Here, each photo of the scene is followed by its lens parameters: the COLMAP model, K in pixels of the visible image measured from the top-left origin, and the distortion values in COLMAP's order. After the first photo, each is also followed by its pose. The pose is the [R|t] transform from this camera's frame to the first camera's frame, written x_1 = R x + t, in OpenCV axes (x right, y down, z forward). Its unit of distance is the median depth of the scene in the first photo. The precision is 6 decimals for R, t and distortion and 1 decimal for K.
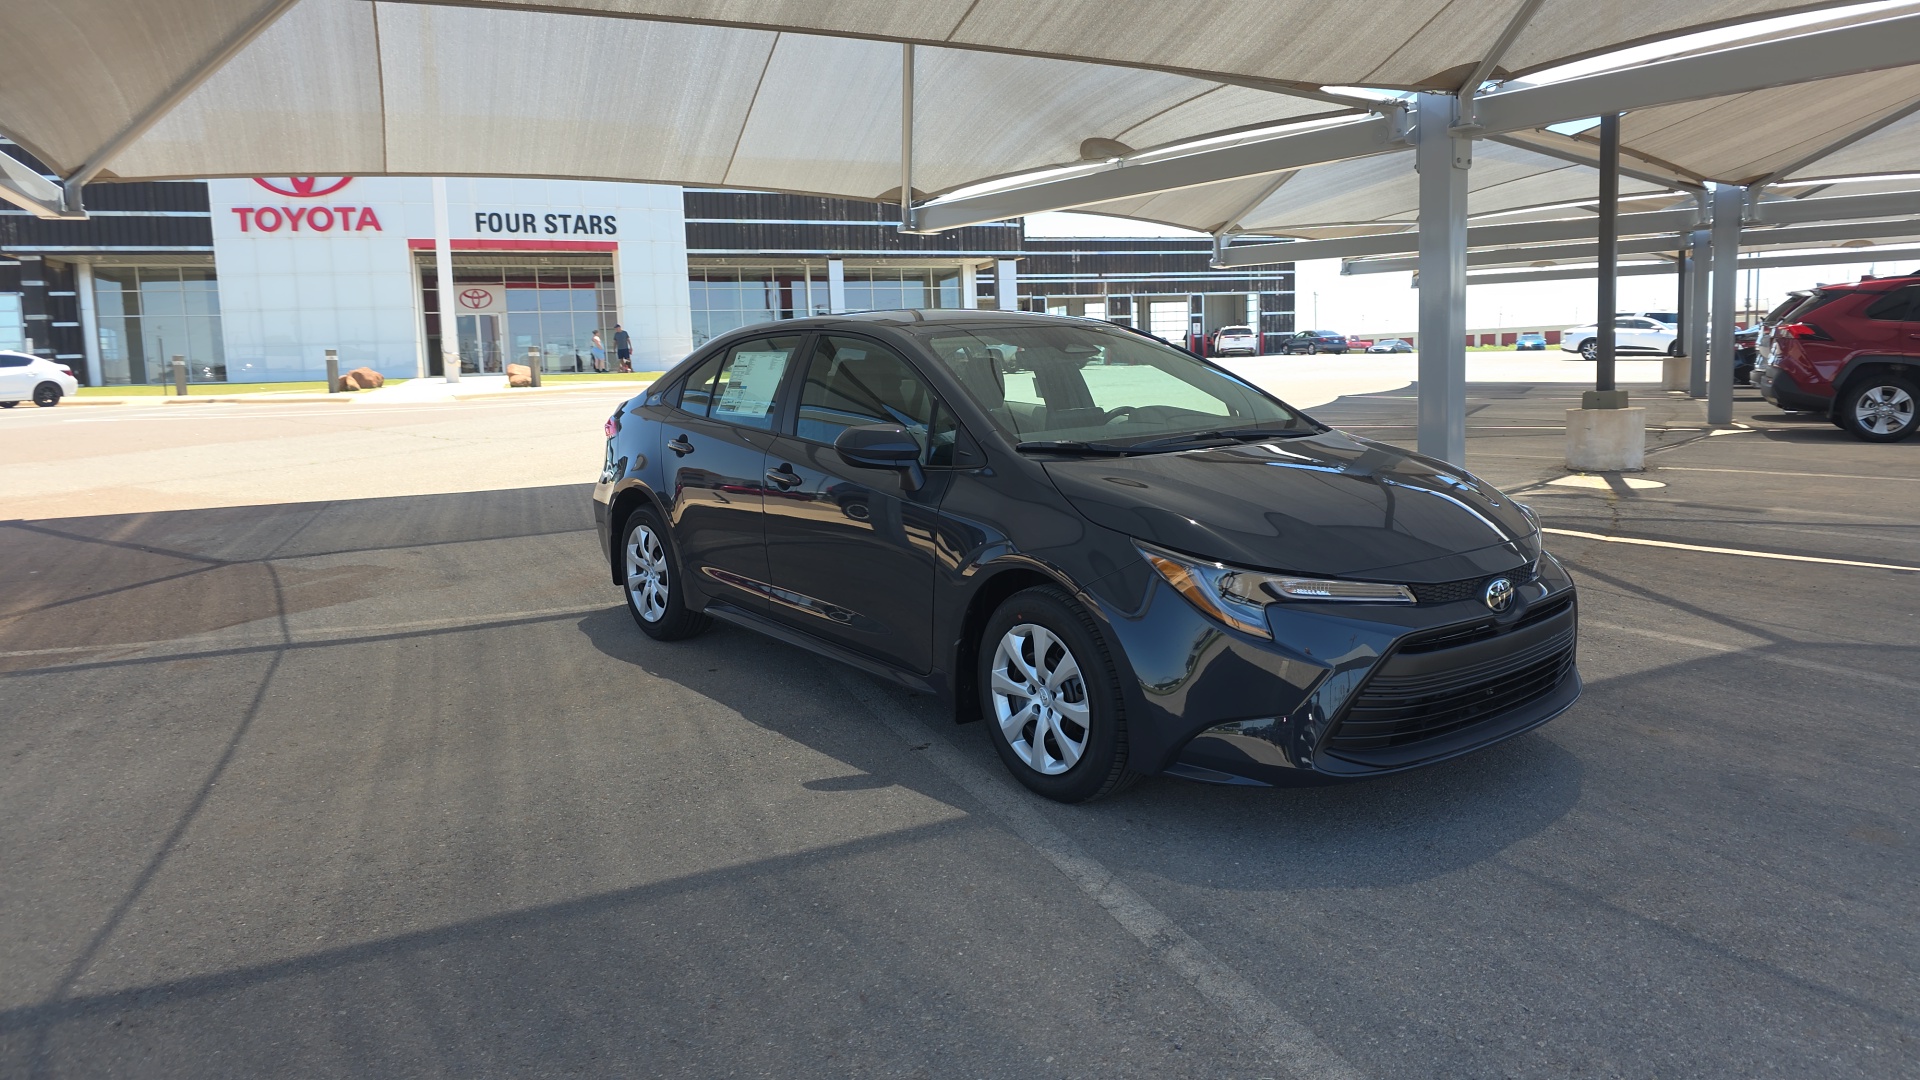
lens RADIAL K [[1299.9, 0, 1024.8], [0, 1299.9, 535.5], [0, 0, 1]] dist [0.058957, -0.054185]
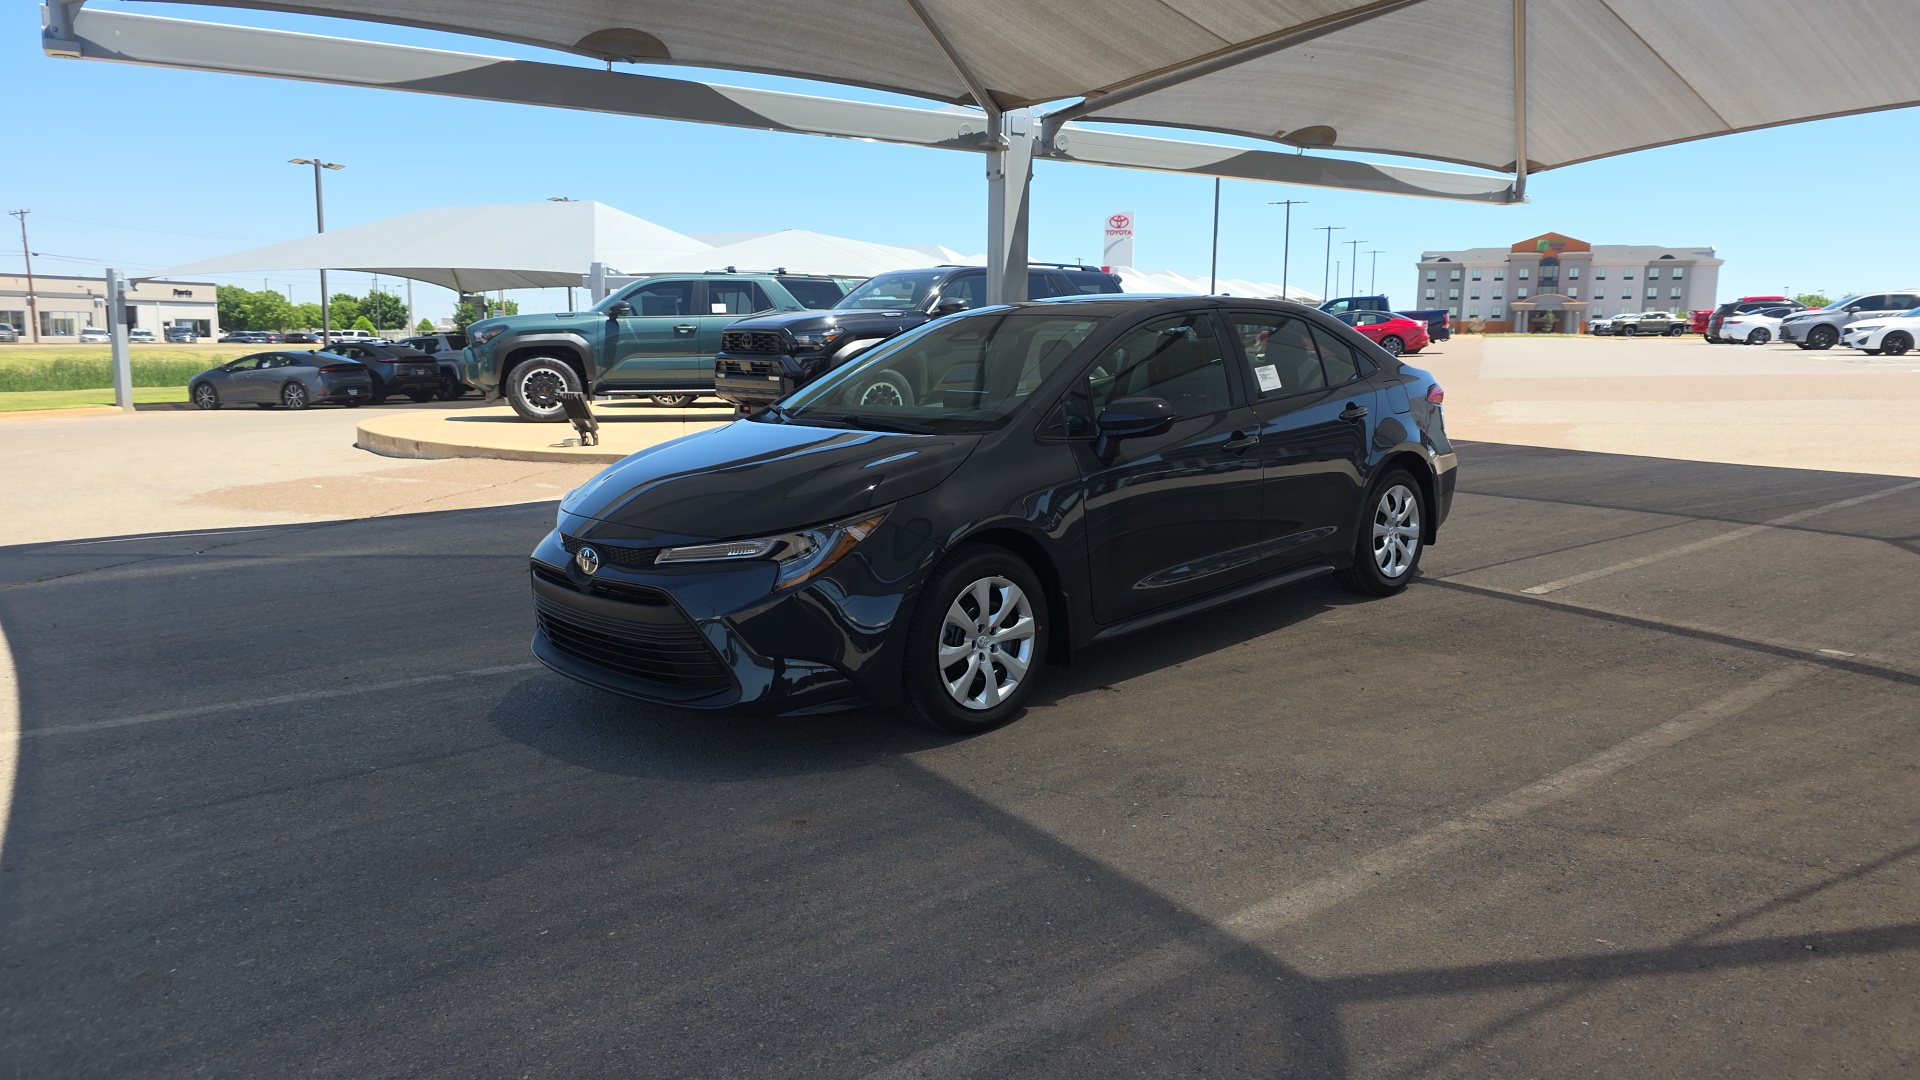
lens RADIAL K [[1295.6, 0, 989.3], [0, 1295.6, 539.6], [0, 0, 1]] dist [0.057414, -0.050338]
pose [[0.091956, 0.184492, -0.978523, 0.402174], [-0.138752, 0.975473, 0.170878, -0.057543], [0.986049, 0.120059, 0.115299, 0.320559]]
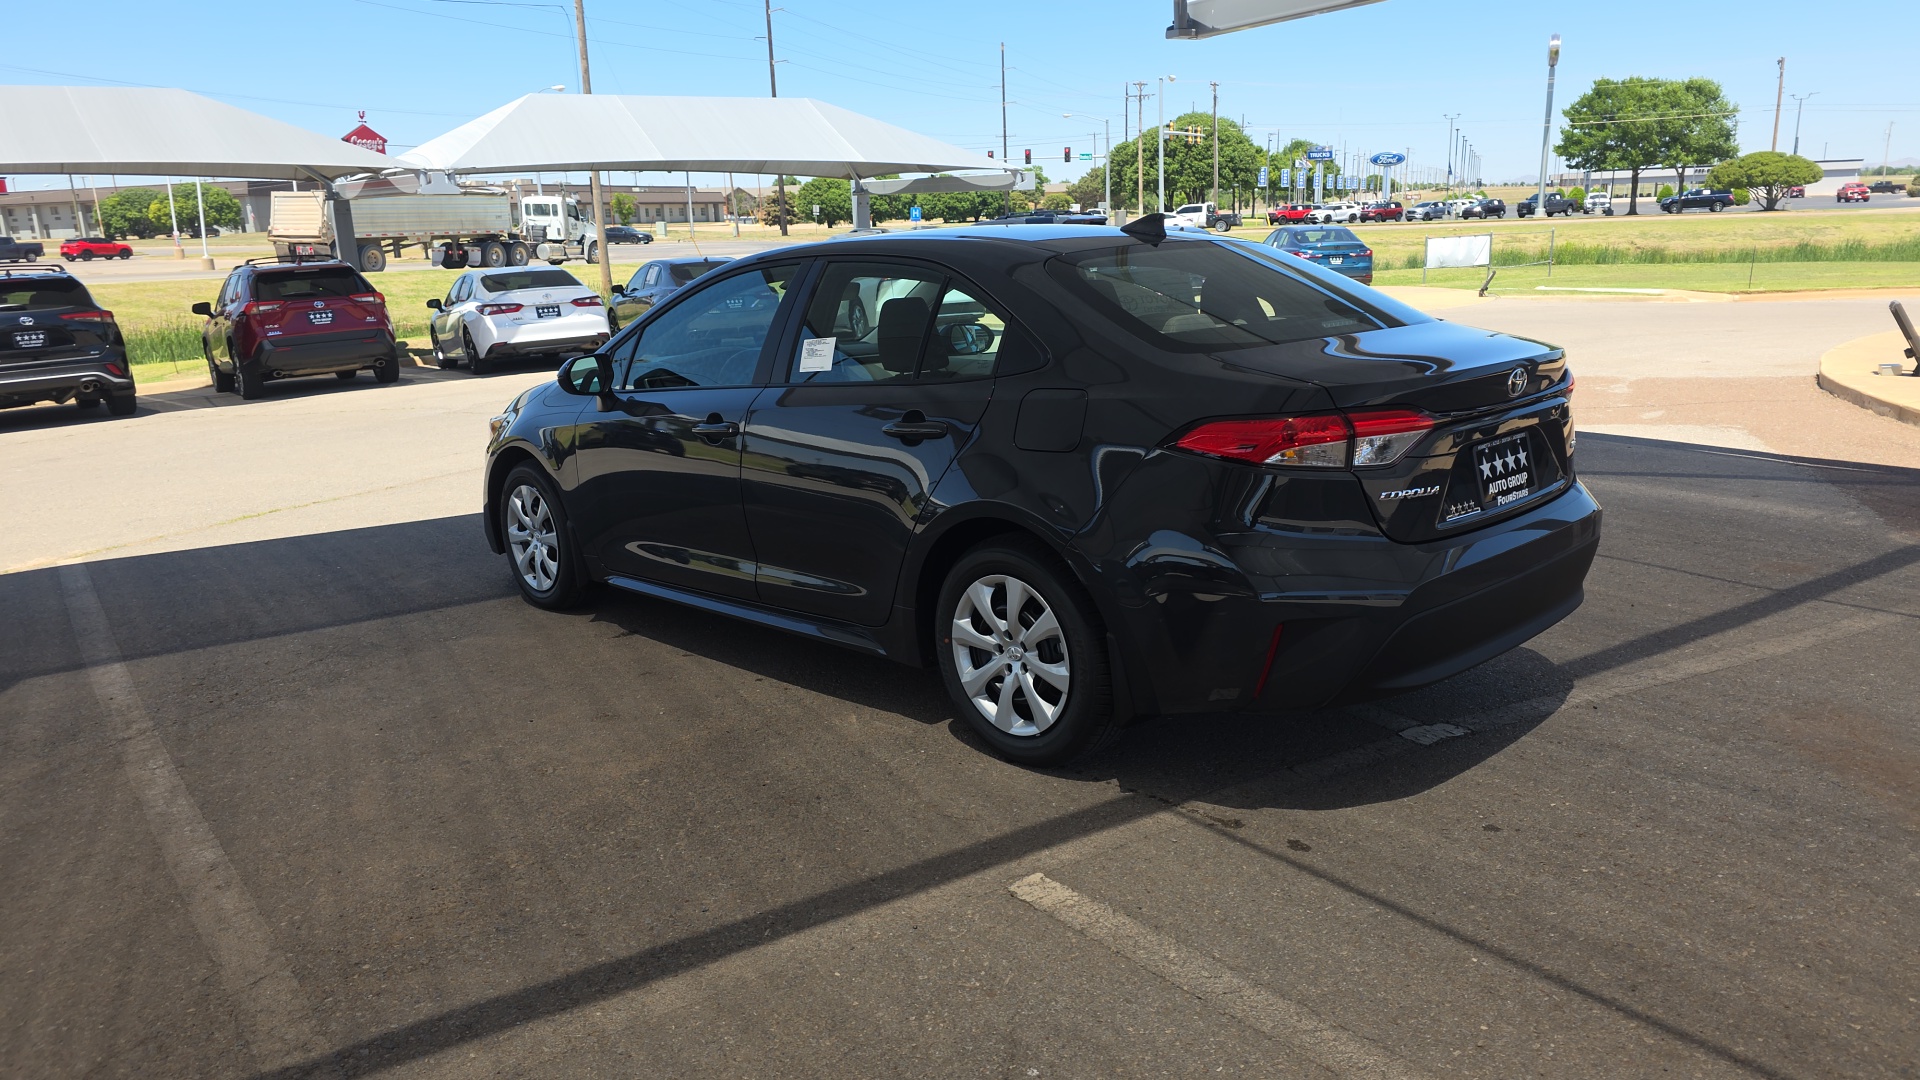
lens RADIAL K [[1299.9, 0, 1024.8], [0, 1299.9, 535.5], [0, 0, 1]] dist [0.058957, -0.054185]
pose [[-0.994082, 0.077972, -0.075641, -0.012522], [0.045595, 0.931464, 0.360965, -0.115373], [0.098602, 0.355380, -0.929507, 0.736164]]
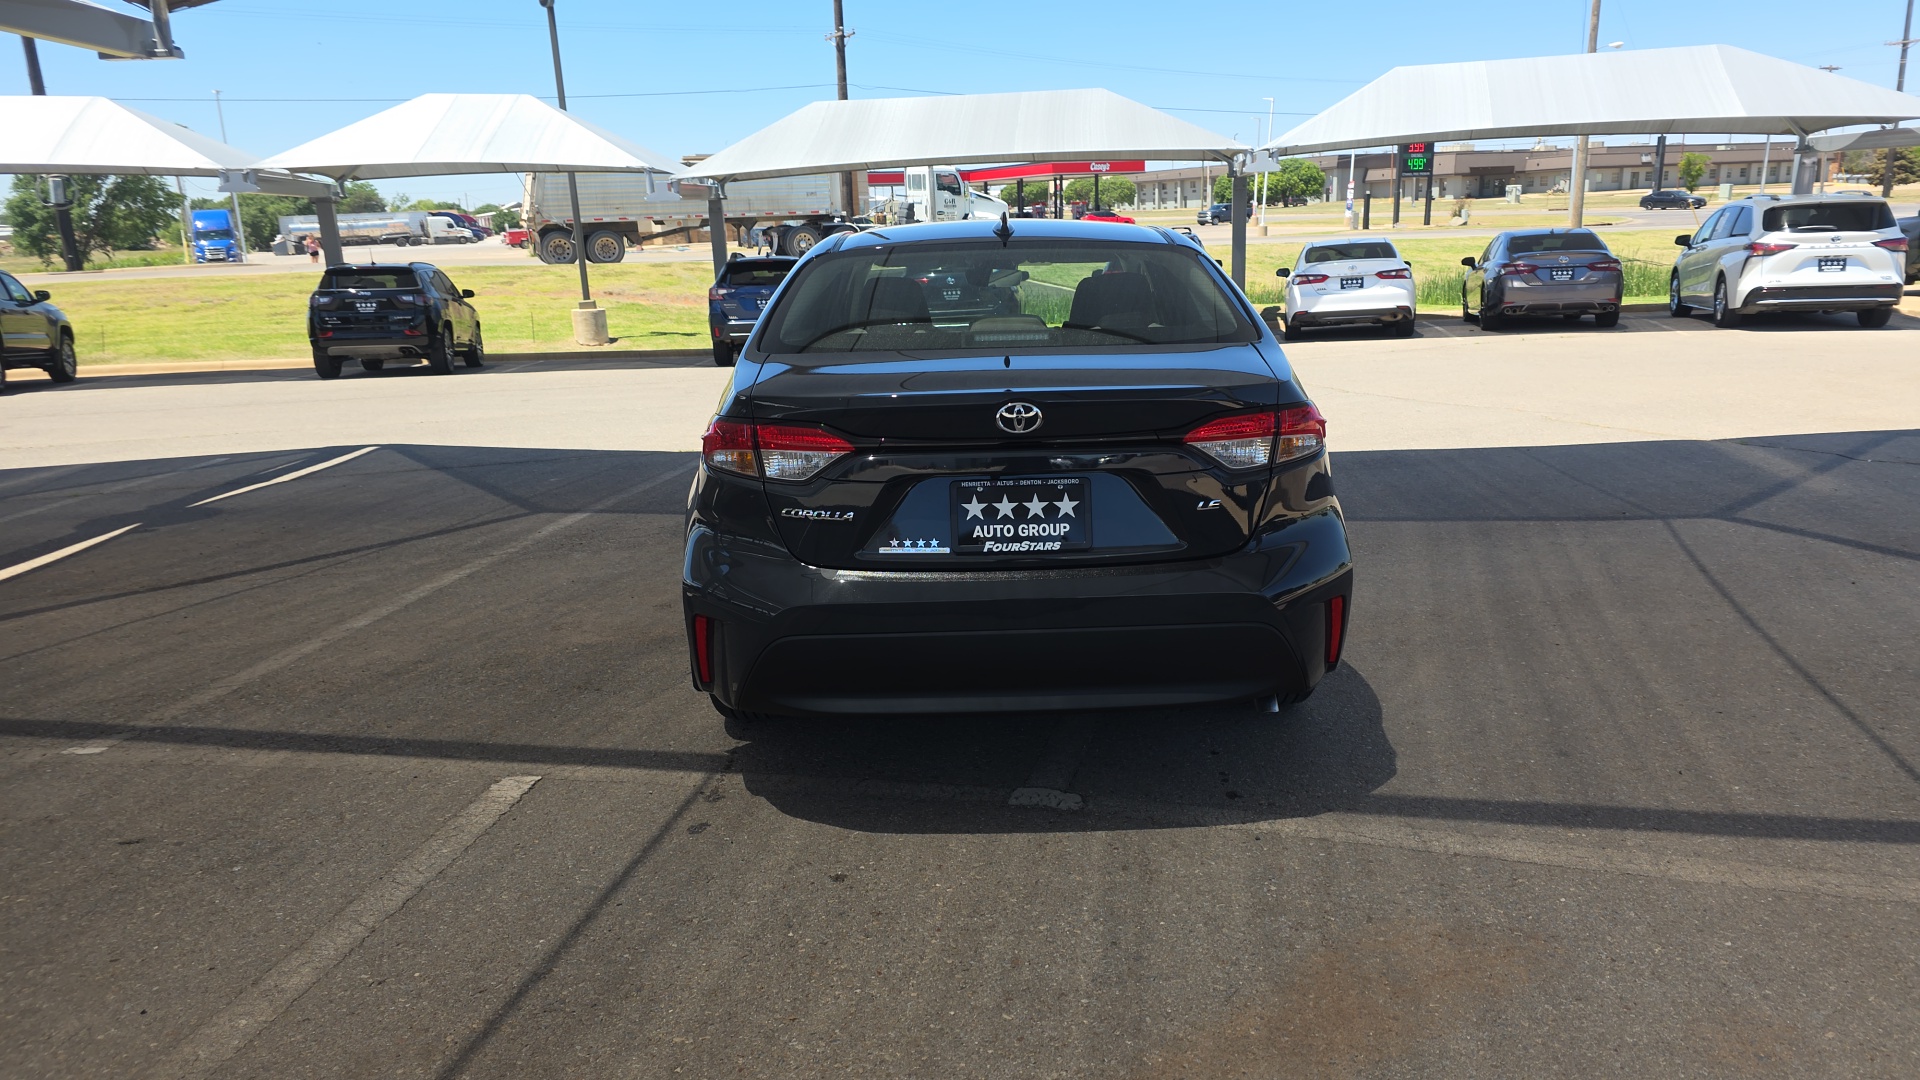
lens RADIAL K [[1295.6, 0, 989.3], [0, 1295.6, 539.6], [0, 0, 1]] dist [0.057414, -0.050338]
pose [[-0.779766, -0.096610, 0.618573, -0.246557], [0.134788, 0.938948, 0.316559, -0.099421], [-0.611390, 0.330217, -0.719137, 0.672846]]
